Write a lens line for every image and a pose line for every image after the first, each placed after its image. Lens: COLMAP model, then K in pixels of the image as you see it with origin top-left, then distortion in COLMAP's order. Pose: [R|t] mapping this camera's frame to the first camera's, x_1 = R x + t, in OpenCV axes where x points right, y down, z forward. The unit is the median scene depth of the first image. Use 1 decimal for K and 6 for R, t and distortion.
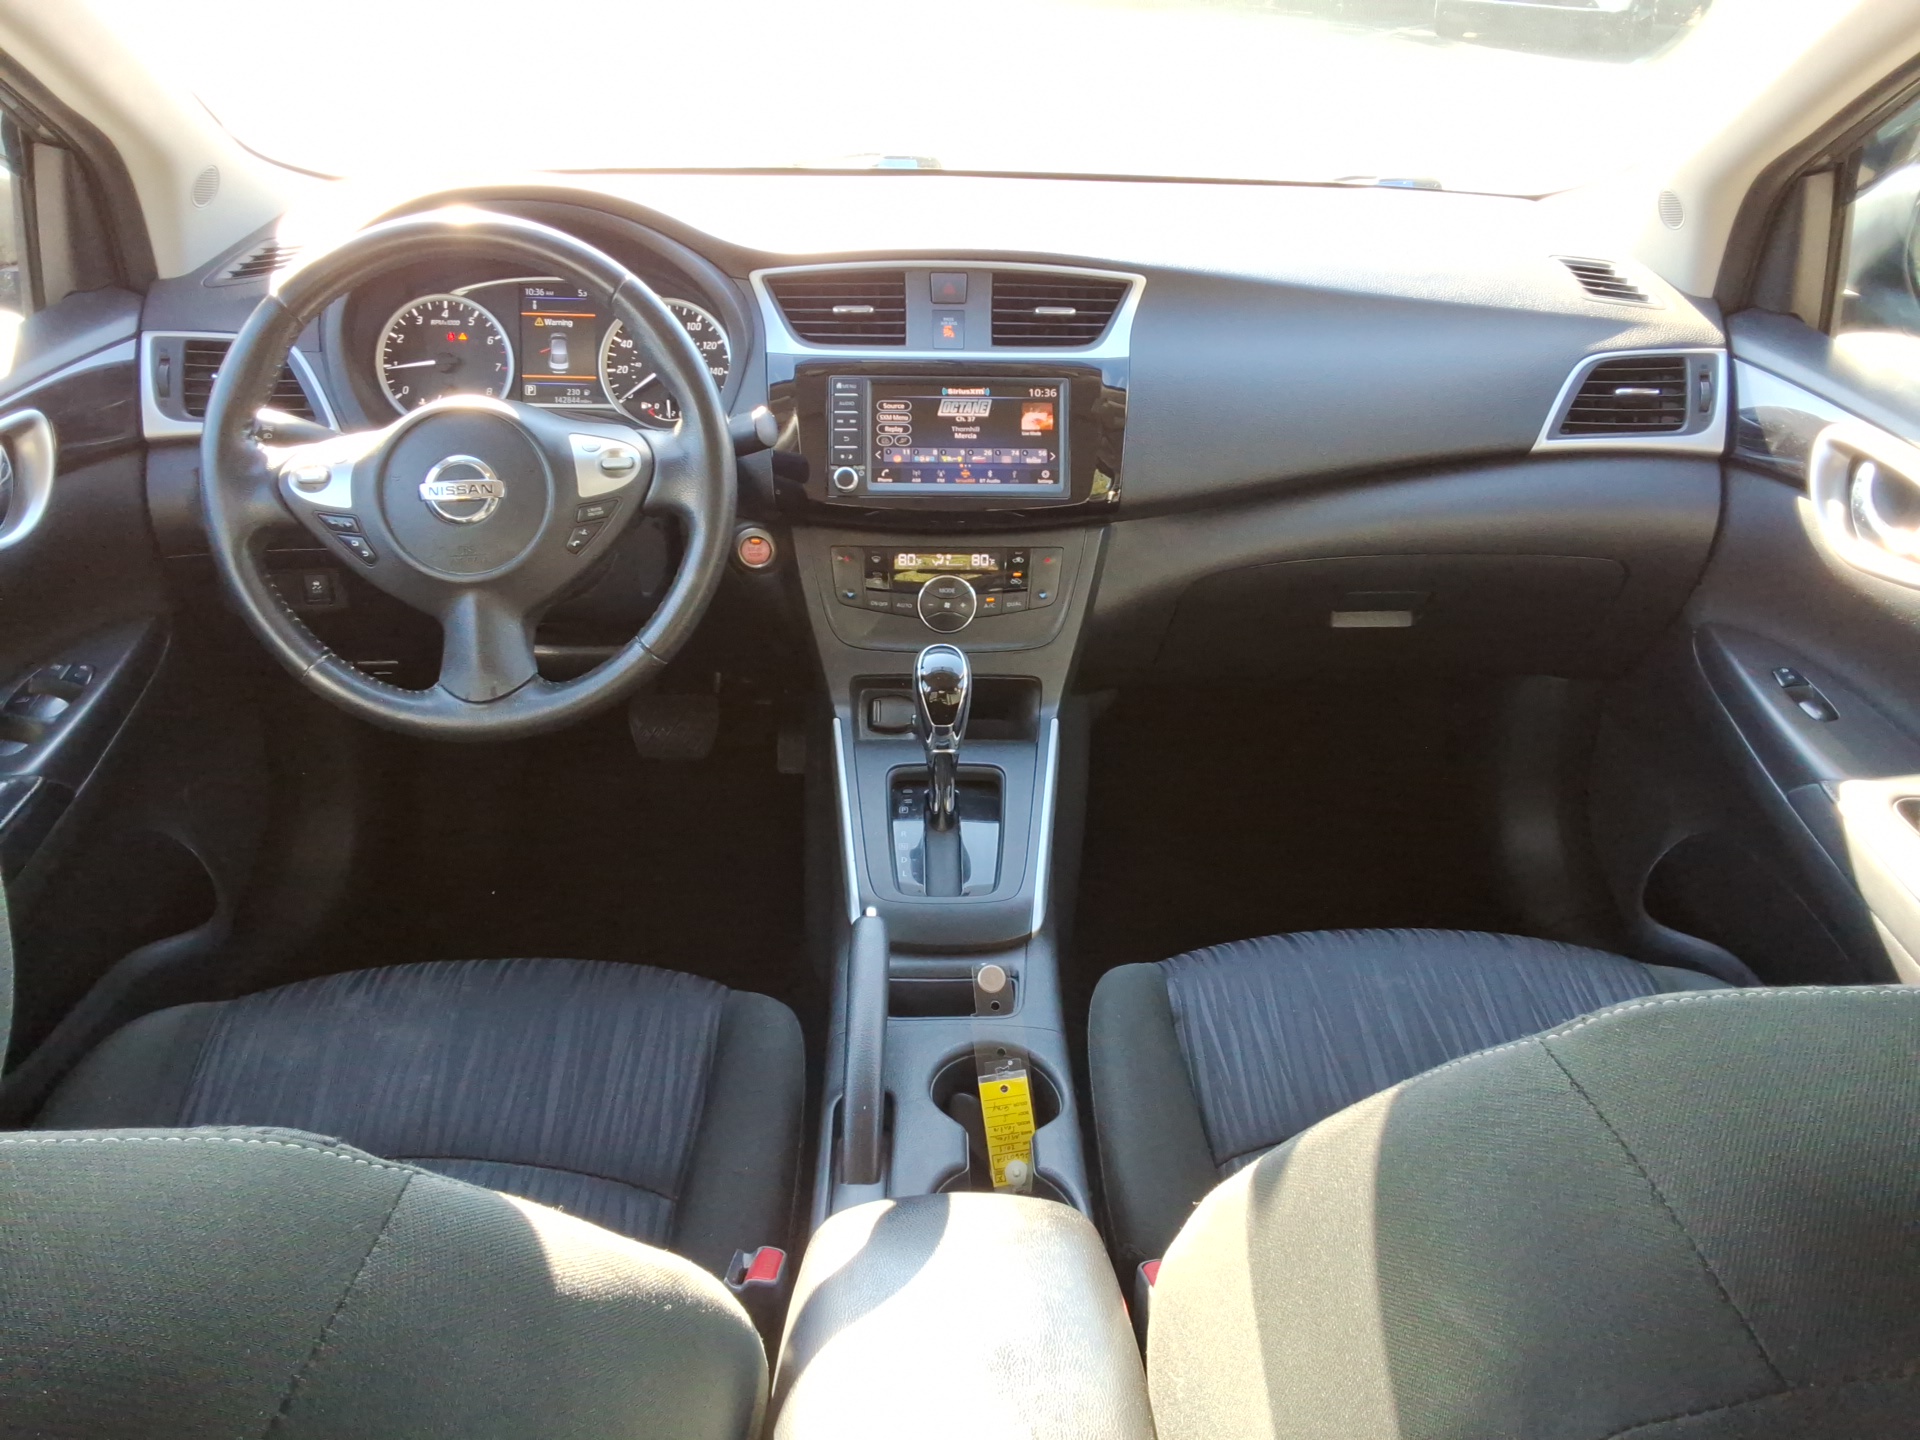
lens RADIAL K [[1552.6, 0, 978.9], [0, 1552.6, 698.0], [0, 0, 1]] dist [0.134398, -0.222988]
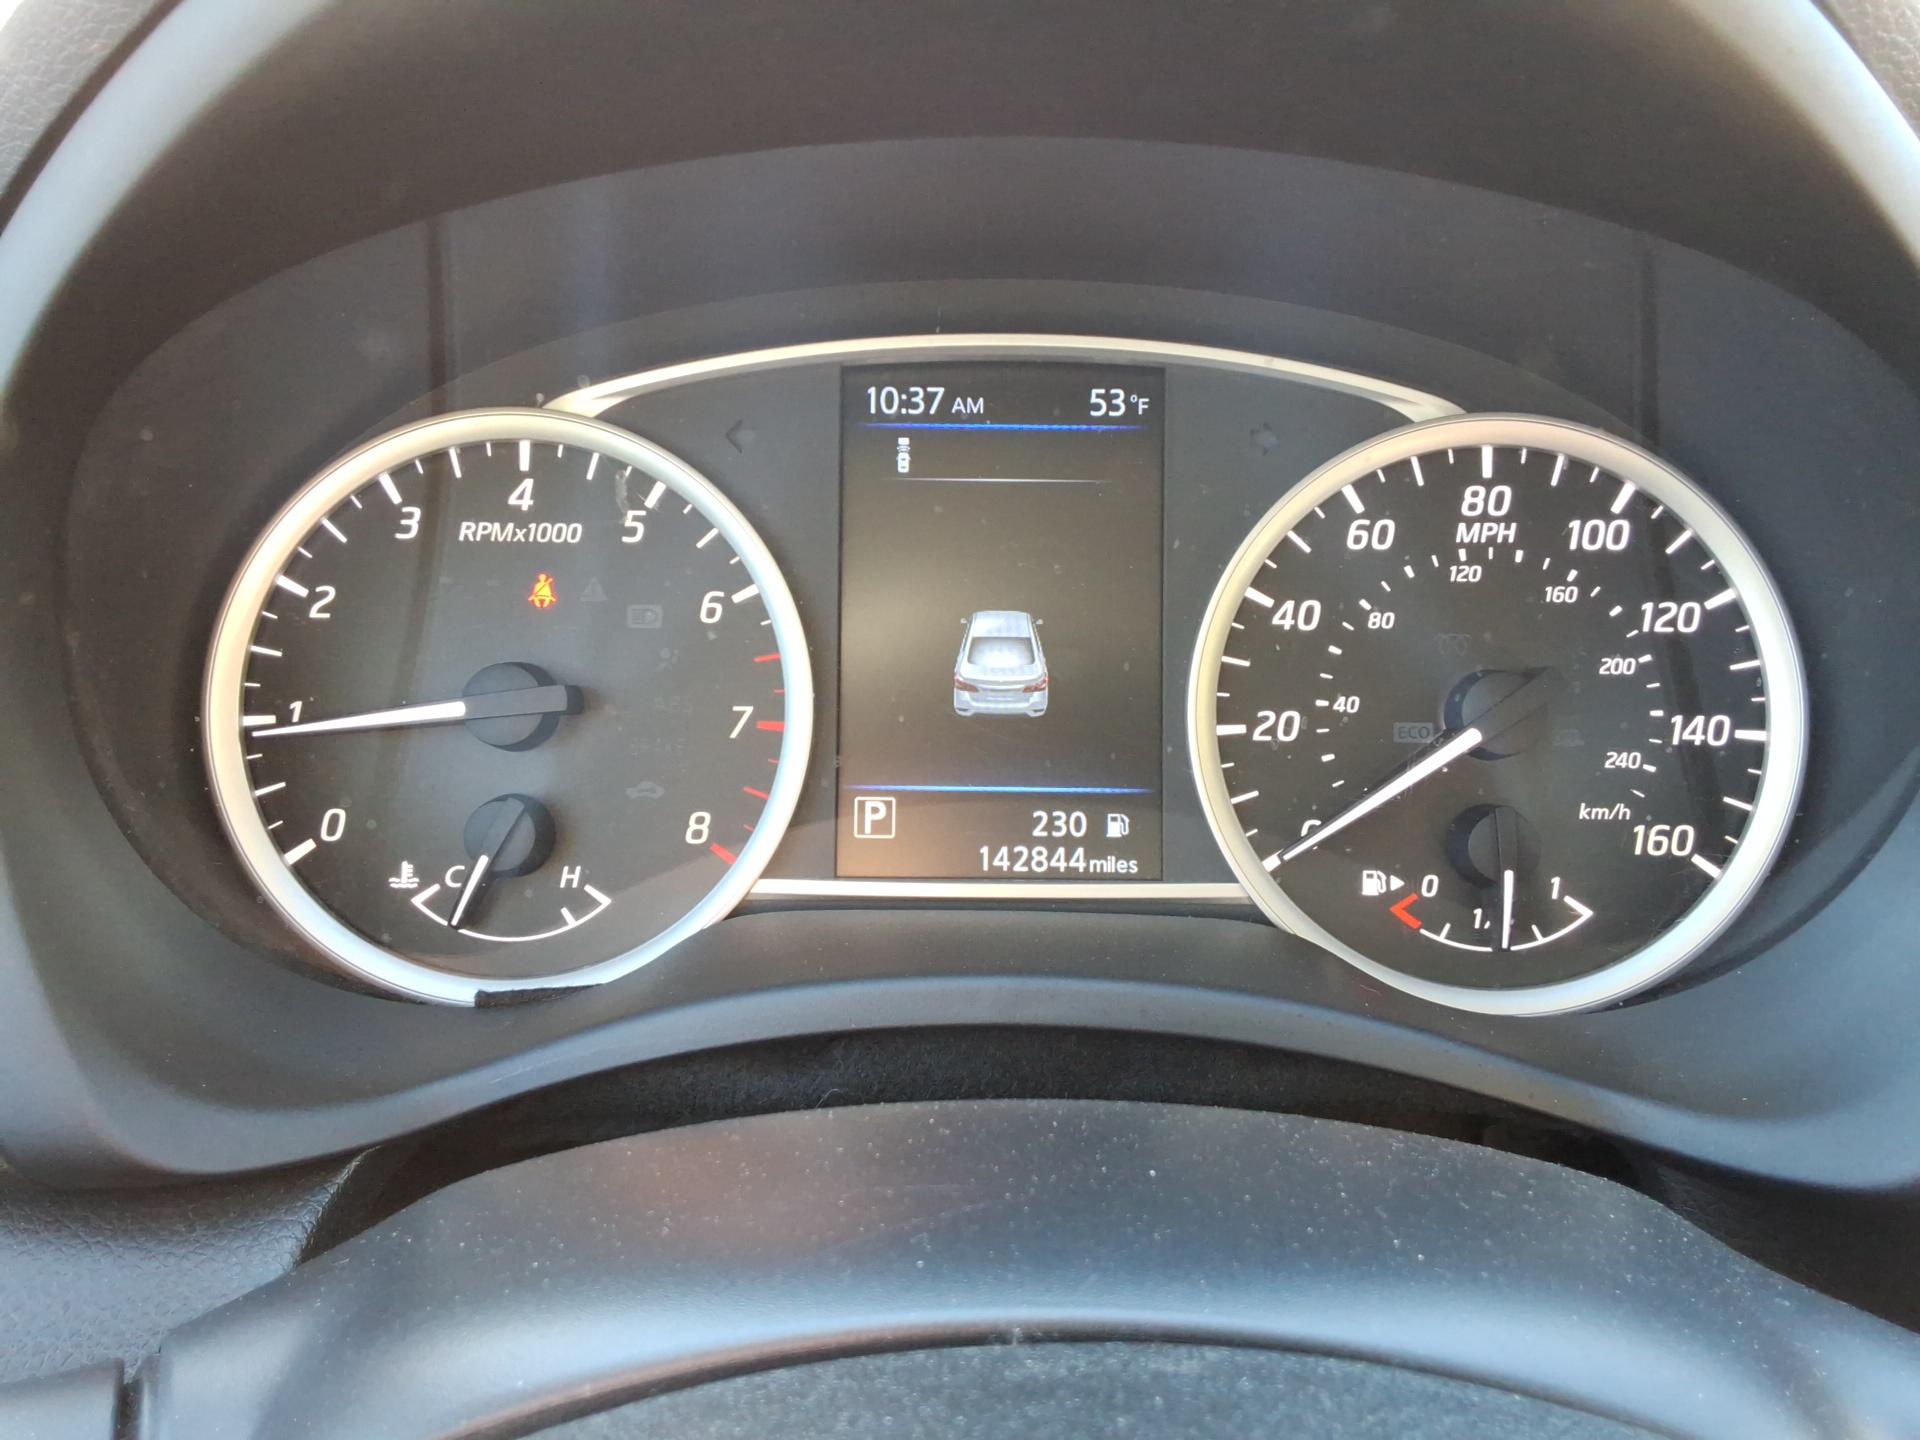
lens RADIAL K [[1587.5, 0, 991.5], [0, 1587.5, 711.7], [0, 0, 1]] dist [0.142621, -0.257662]
pose [[0.999261, 0.001988, -0.038396, -0.272046], [-0.006248, 0.993783, -0.111156, -0.194564], [0.037936, 0.111314, 0.993061, 0.807453]]
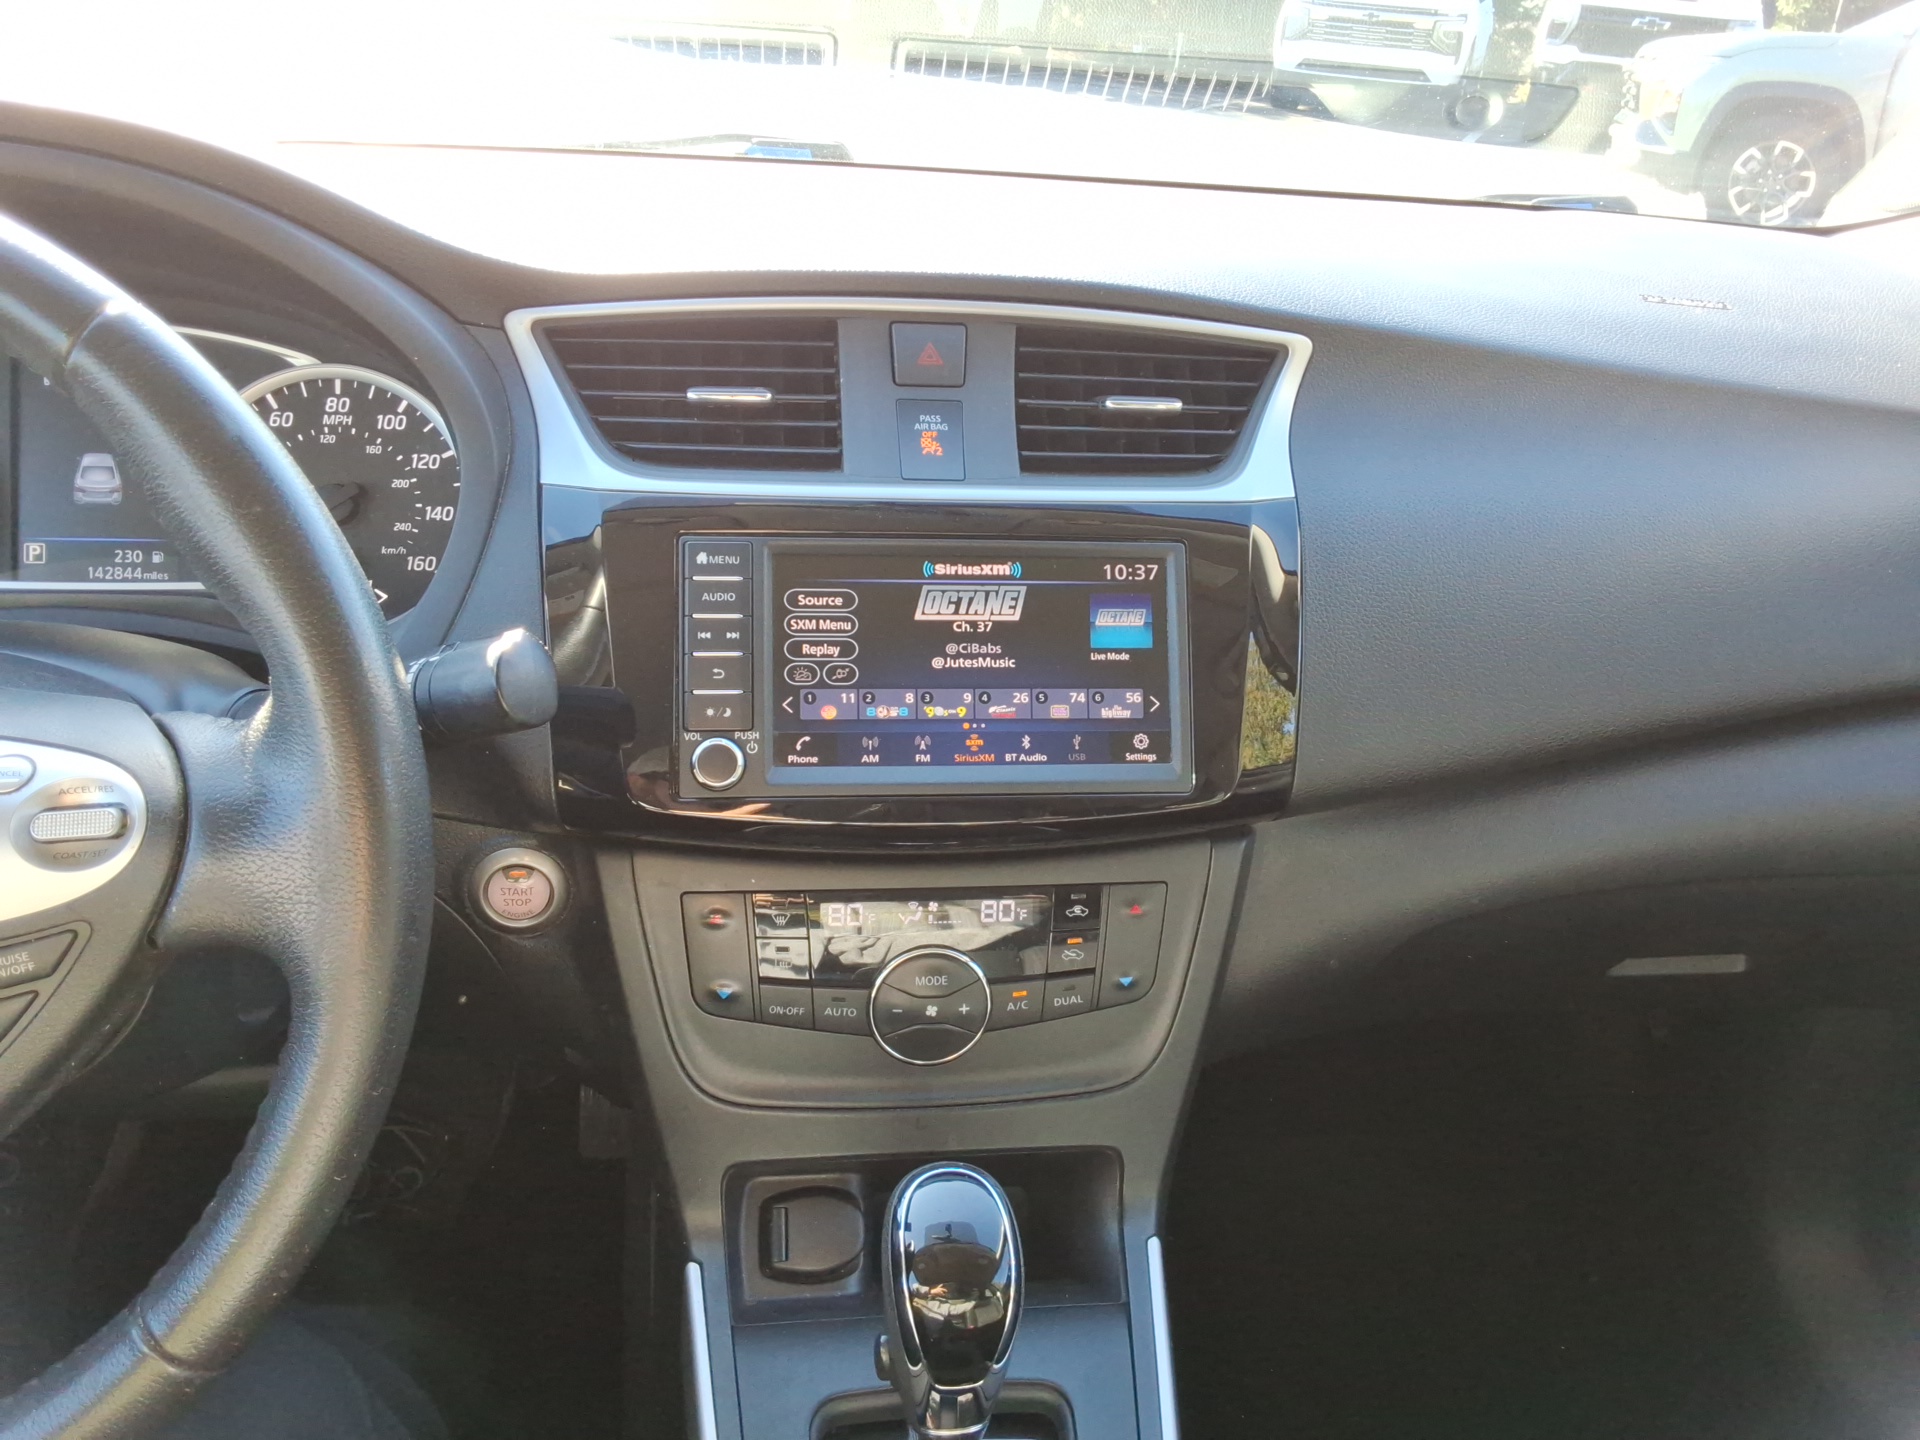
lens RADIAL K [[1566.3, 0, 985.3], [0, 1566.3, 711.8], [0, 0, 1]] dist [0.136397, -0.235285]
pose [[0.994081, -0.007642, 0.108377, -0.055538], [0.011717, 0.999246, -0.037015, -0.133147], [-0.108012, 0.038066, 0.993421, 0.517911]]
